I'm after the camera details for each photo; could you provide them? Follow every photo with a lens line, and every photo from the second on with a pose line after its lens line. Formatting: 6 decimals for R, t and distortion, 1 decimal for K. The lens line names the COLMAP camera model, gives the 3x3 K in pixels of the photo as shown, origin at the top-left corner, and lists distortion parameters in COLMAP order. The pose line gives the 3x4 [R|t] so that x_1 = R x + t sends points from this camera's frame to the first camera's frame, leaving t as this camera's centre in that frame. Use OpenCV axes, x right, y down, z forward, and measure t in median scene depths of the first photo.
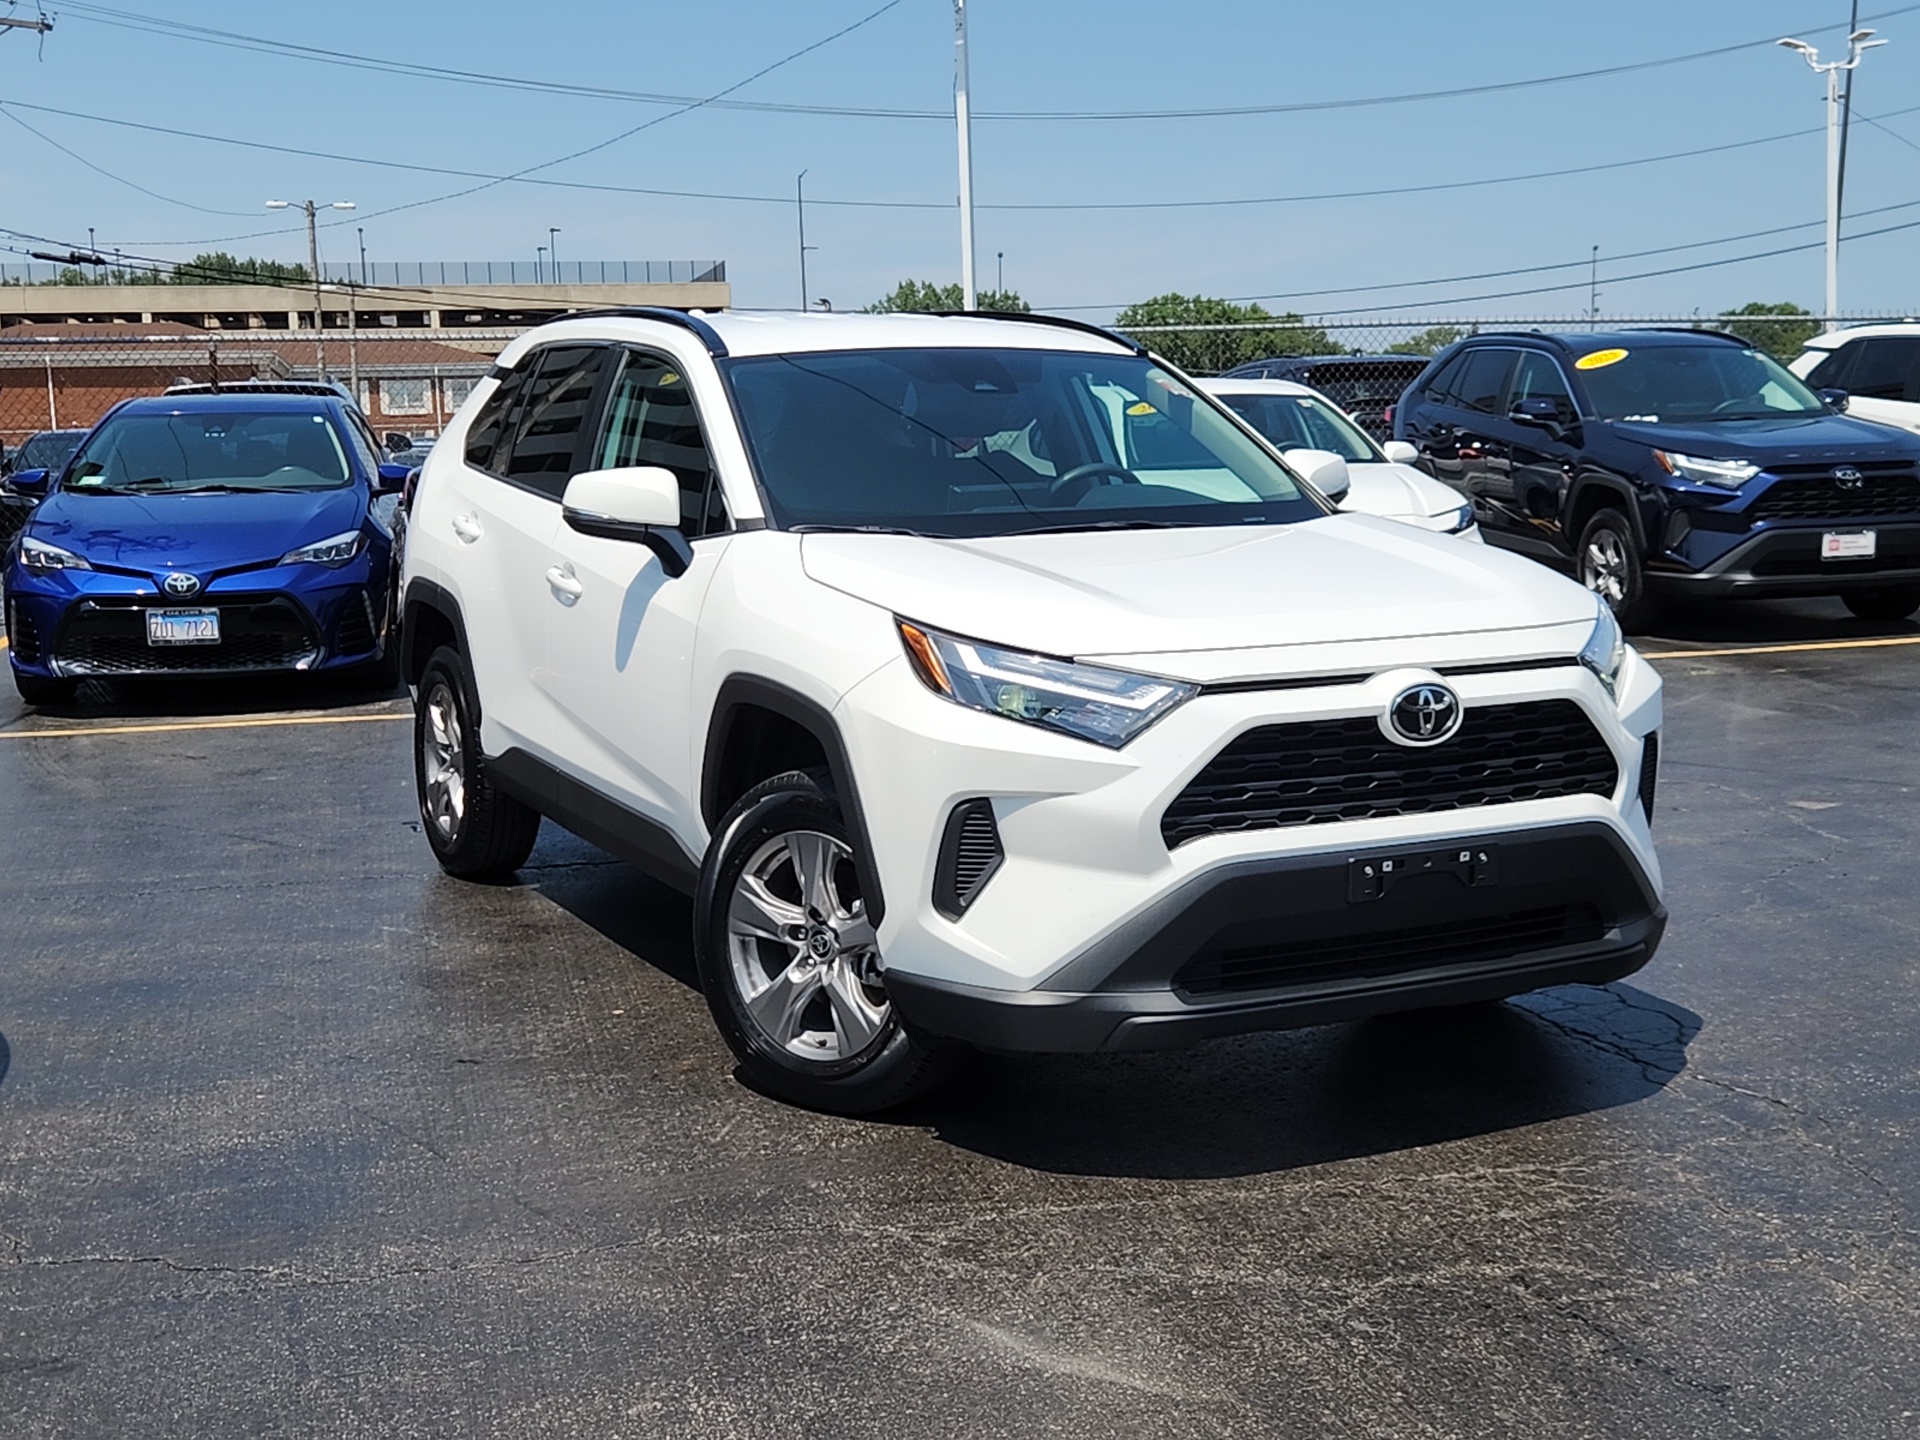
lens RADIAL K [[2301.0, 0, 954.4], [0, 2301.0, 669.0], [0, 0, 1]] dist [0.079844, -0.040727]
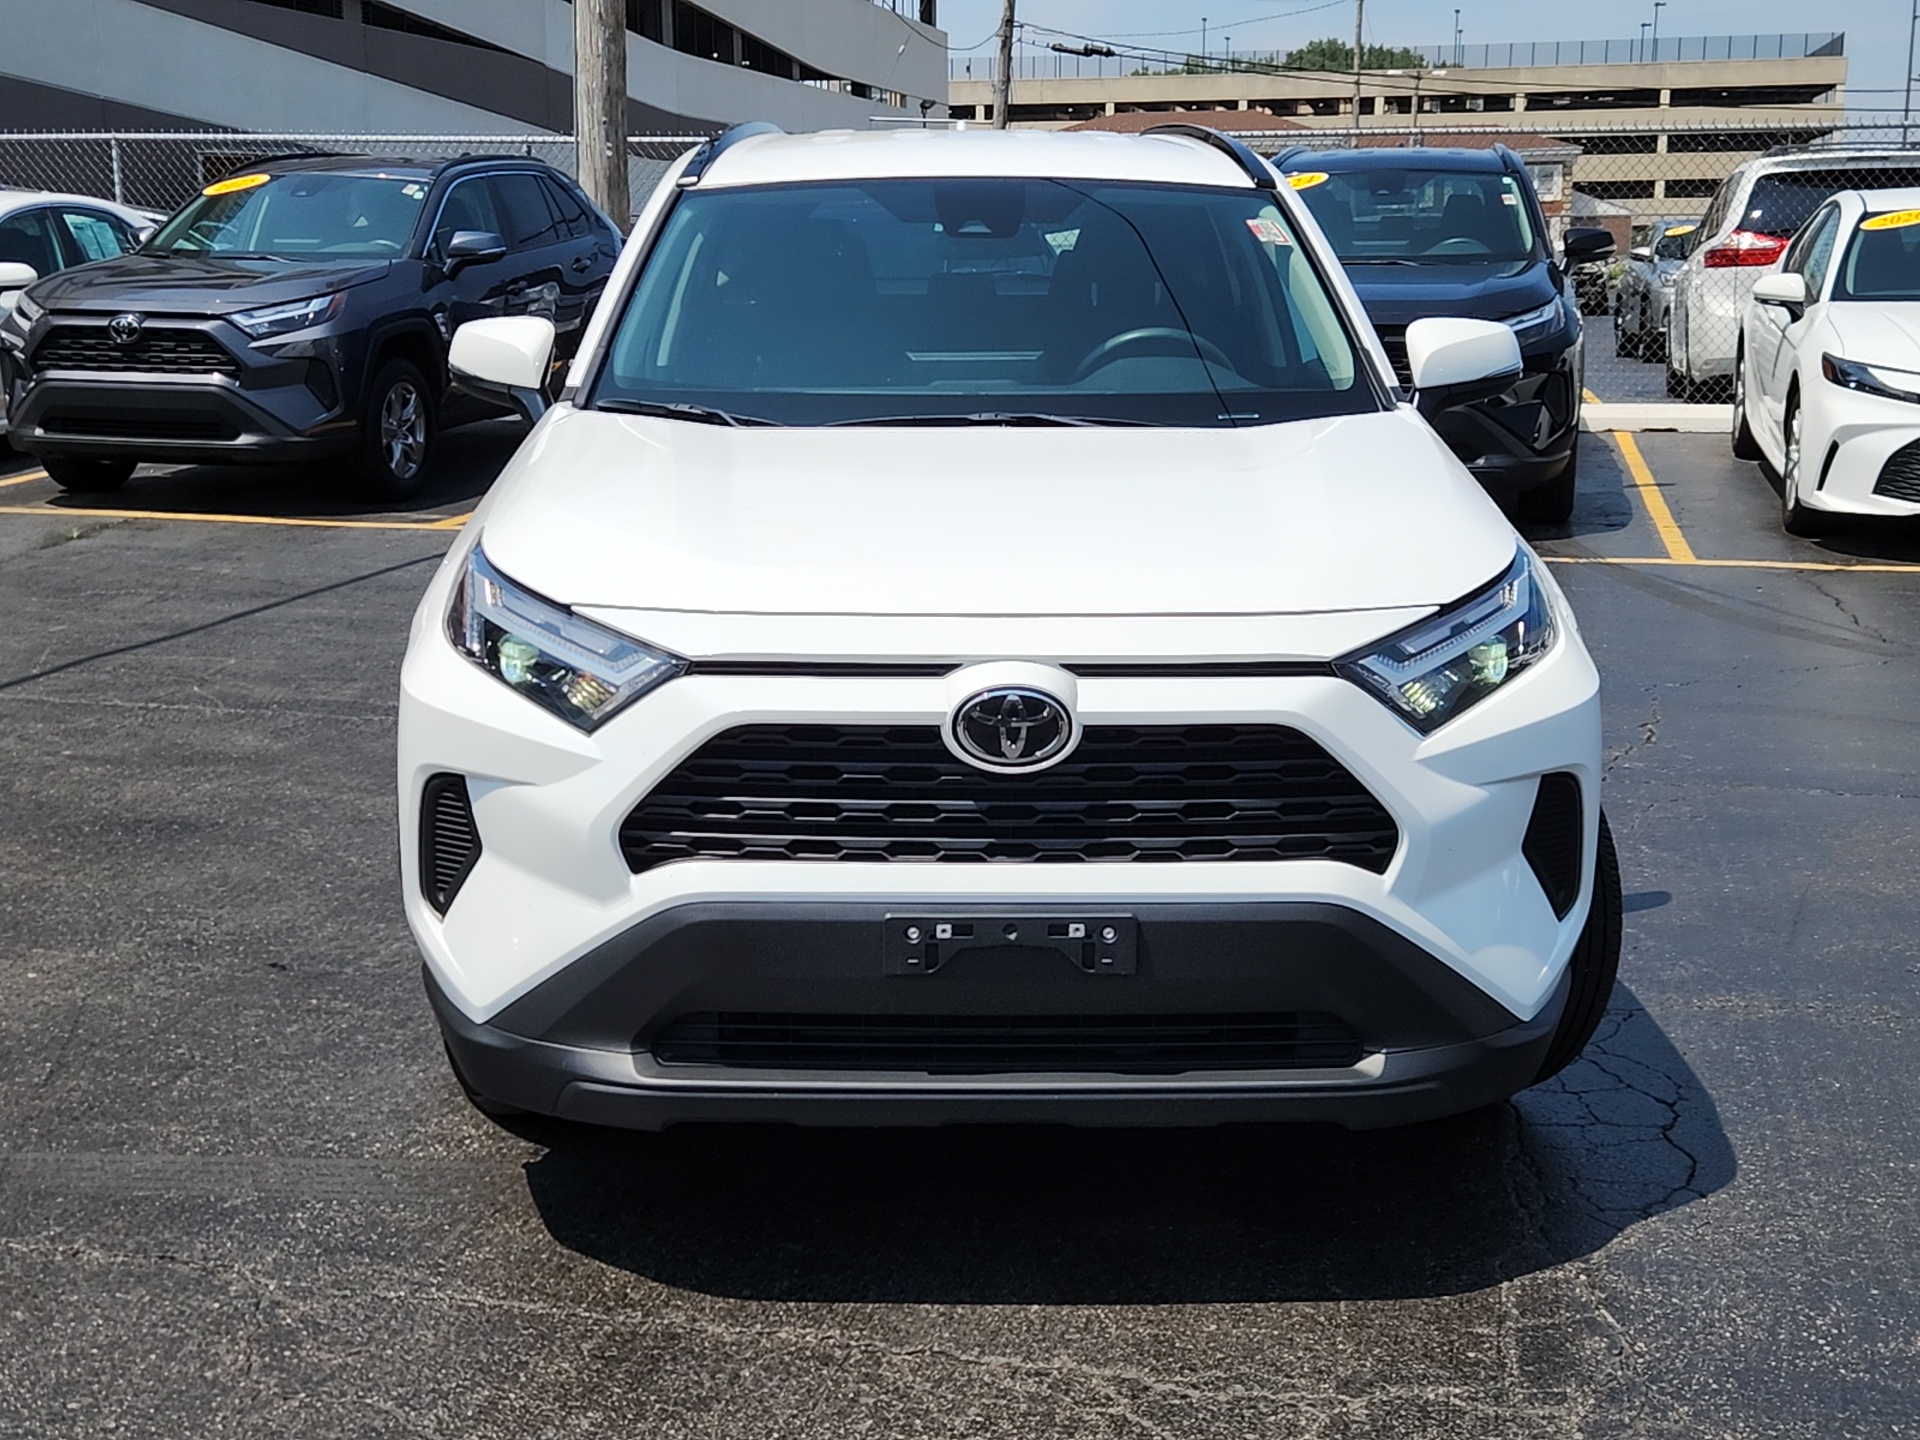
lens RADIAL K [[2301.0, 0, 954.4], [0, 2301.0, 669.0], [0, 0, 1]] dist [0.079844, -0.040727]
pose [[0.898966, 0.102850, -0.425773, 0.489153], [-0.064461, 0.992522, 0.103654, -0.071329], [0.433250, -0.065736, 0.898873, 0.356940]]
